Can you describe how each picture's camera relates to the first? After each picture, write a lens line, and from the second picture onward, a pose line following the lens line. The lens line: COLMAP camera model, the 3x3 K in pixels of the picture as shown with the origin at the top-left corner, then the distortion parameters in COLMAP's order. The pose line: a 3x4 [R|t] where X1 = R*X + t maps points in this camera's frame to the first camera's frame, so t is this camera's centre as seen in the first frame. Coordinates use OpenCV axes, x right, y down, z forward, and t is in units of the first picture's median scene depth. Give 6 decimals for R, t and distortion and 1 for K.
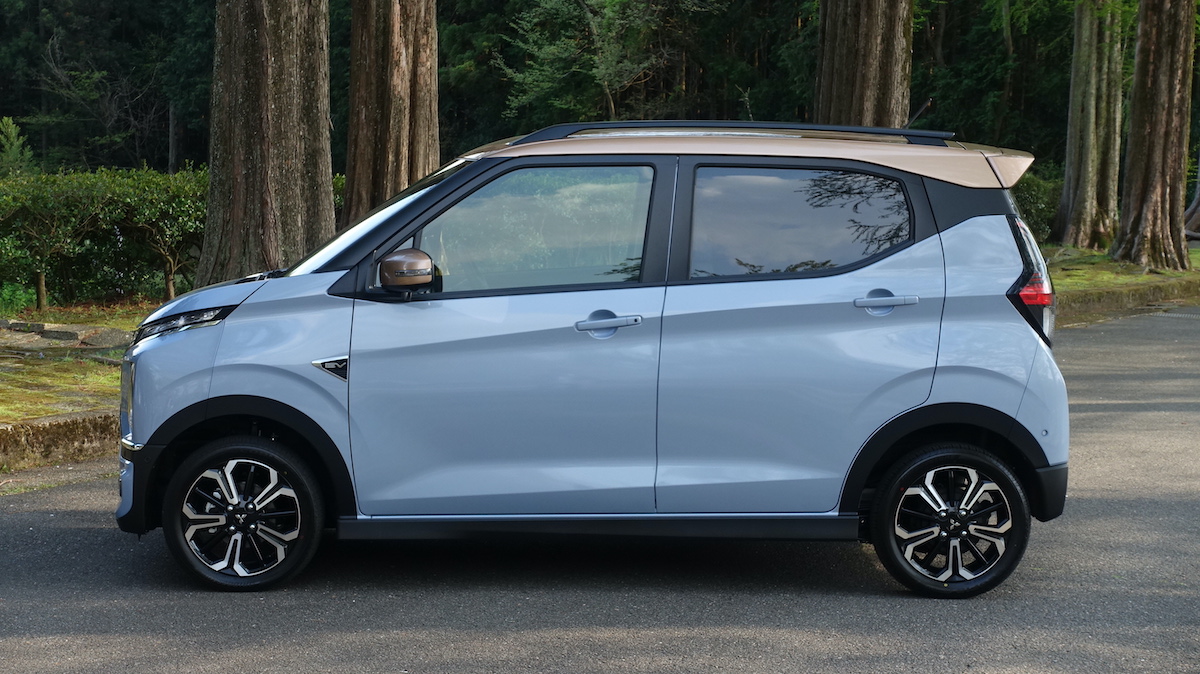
lens RADIAL K [[2485.1, 0, 599.7], [0, 2485.1, 336.9], [0, 0, 1]] dist [-0.029950, 0.000000]
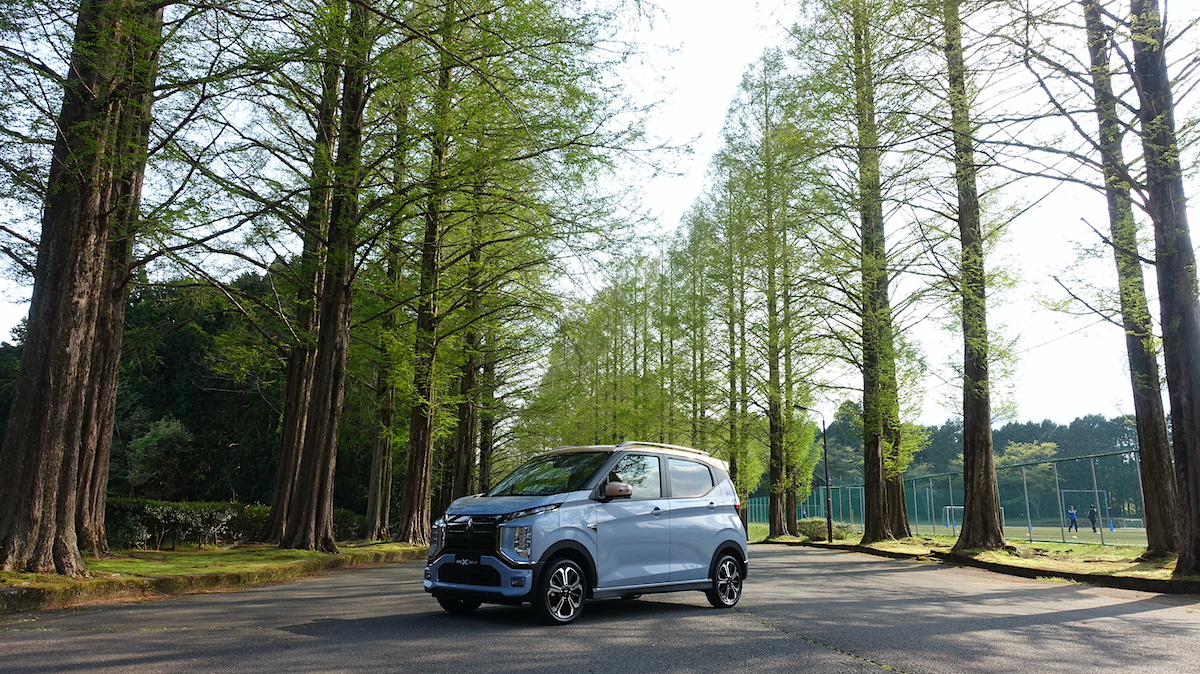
lens RADIAL K [[846.9, 0, 601.4], [0, 846.9, 337.8], [0, 0, 1]] dist [0.004477, -0.007524]
pose [[0.843629, 0.111949, 0.525126, -0.101831], [0.056234, 0.954222, -0.293766, 0.041354], [-0.533973, 0.277359, 0.798714, 0.209158]]
